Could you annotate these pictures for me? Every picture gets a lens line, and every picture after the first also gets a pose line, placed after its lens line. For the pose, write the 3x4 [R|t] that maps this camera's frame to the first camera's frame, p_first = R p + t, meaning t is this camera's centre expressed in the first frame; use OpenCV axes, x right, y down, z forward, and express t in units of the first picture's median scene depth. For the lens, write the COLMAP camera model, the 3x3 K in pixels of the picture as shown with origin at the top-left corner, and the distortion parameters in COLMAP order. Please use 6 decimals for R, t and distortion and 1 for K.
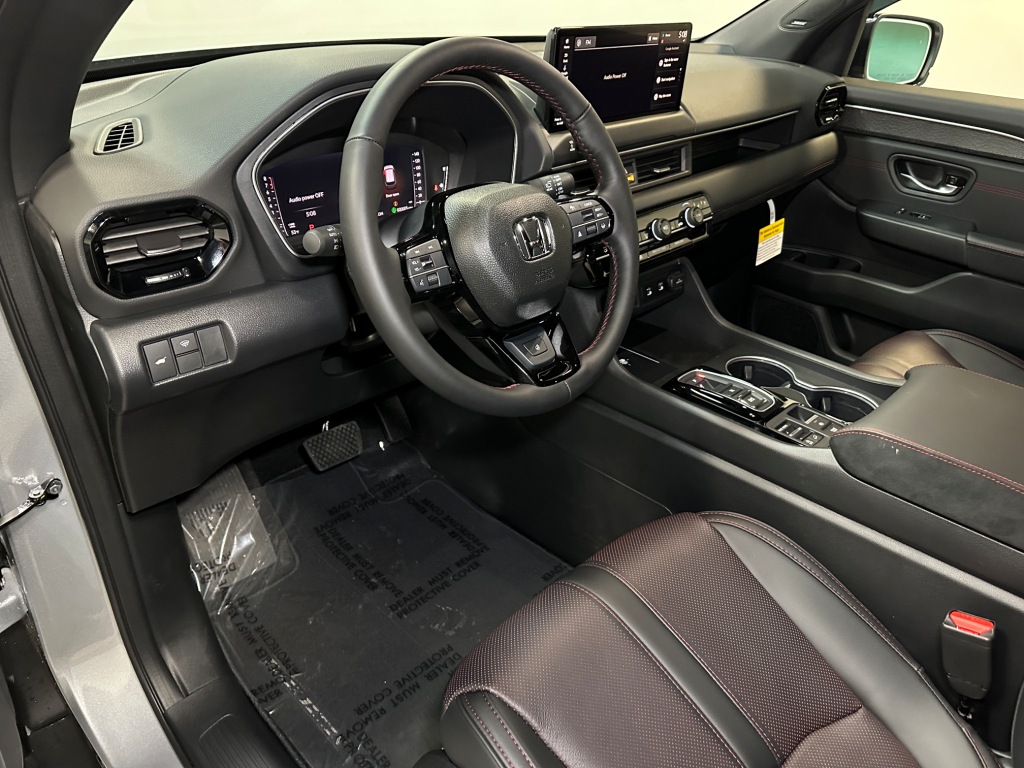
lens RADIAL K [[713.4, 0, 497.9], [0, 713.4, 385.6], [0, 0, 1]] dist [0.043637, -0.062924]
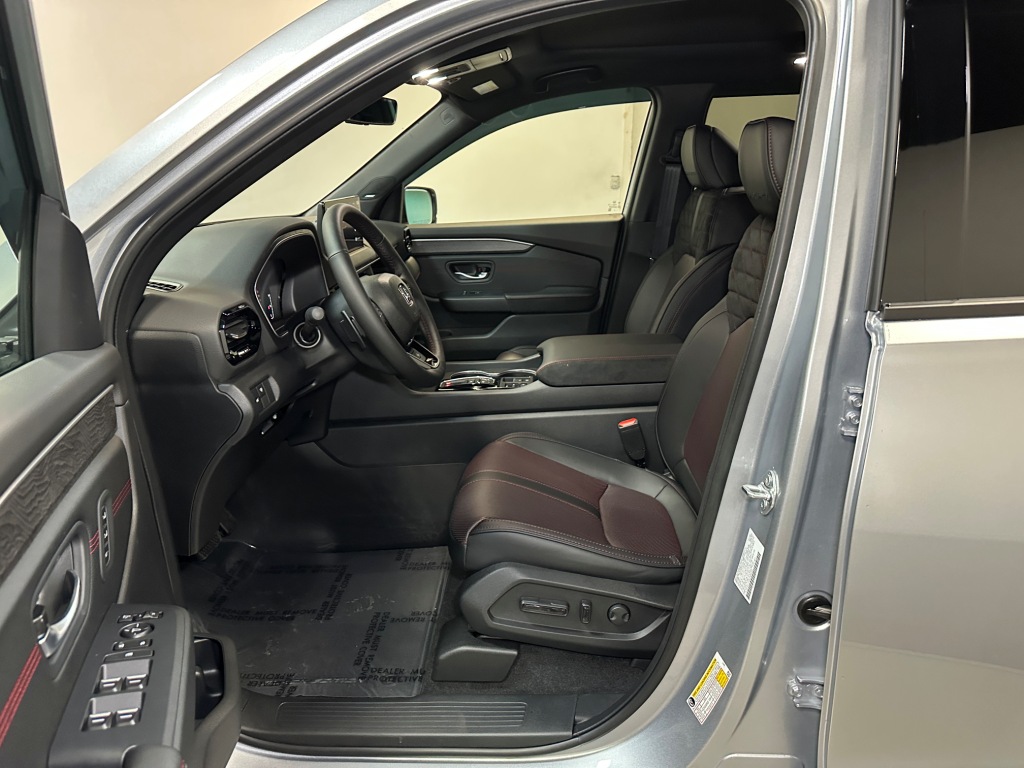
lens RADIAL K [[717.0, 0, 512.0], [0, 717.0, 384.0], [0, 0, 1]] dist [0.041707, -0.119878]
pose [[0.721740, -0.257119, 0.642636, -0.501258], [0.398864, 0.913287, -0.082555, 0.135455], [-0.565684, 0.315908, 0.761711, -0.265726]]
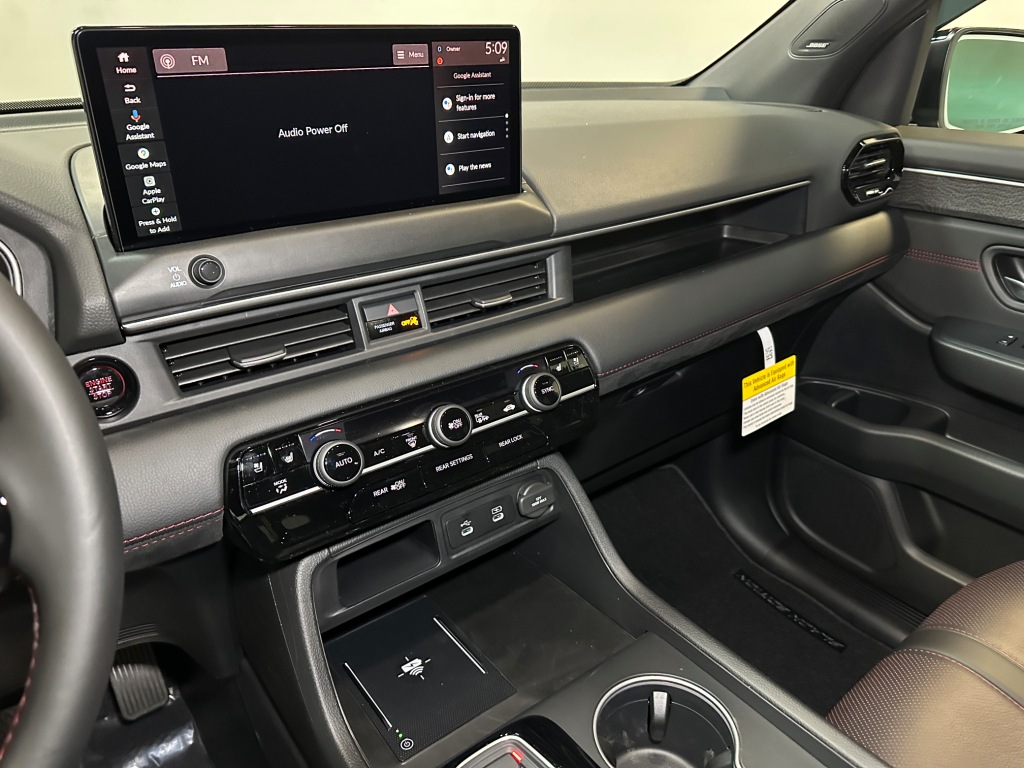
lens RADIAL K [[708.7, 0, 512.0], [0, 708.7, 384.0], [0, 0, 1]] dist [0.075779, -0.105230]
pose [[0.990262, 0.008345, -0.138964, 0.255455], [-0.021392, 0.995468, -0.092664, -0.153228], [0.137561, 0.094735, 0.985953, 0.391027]]
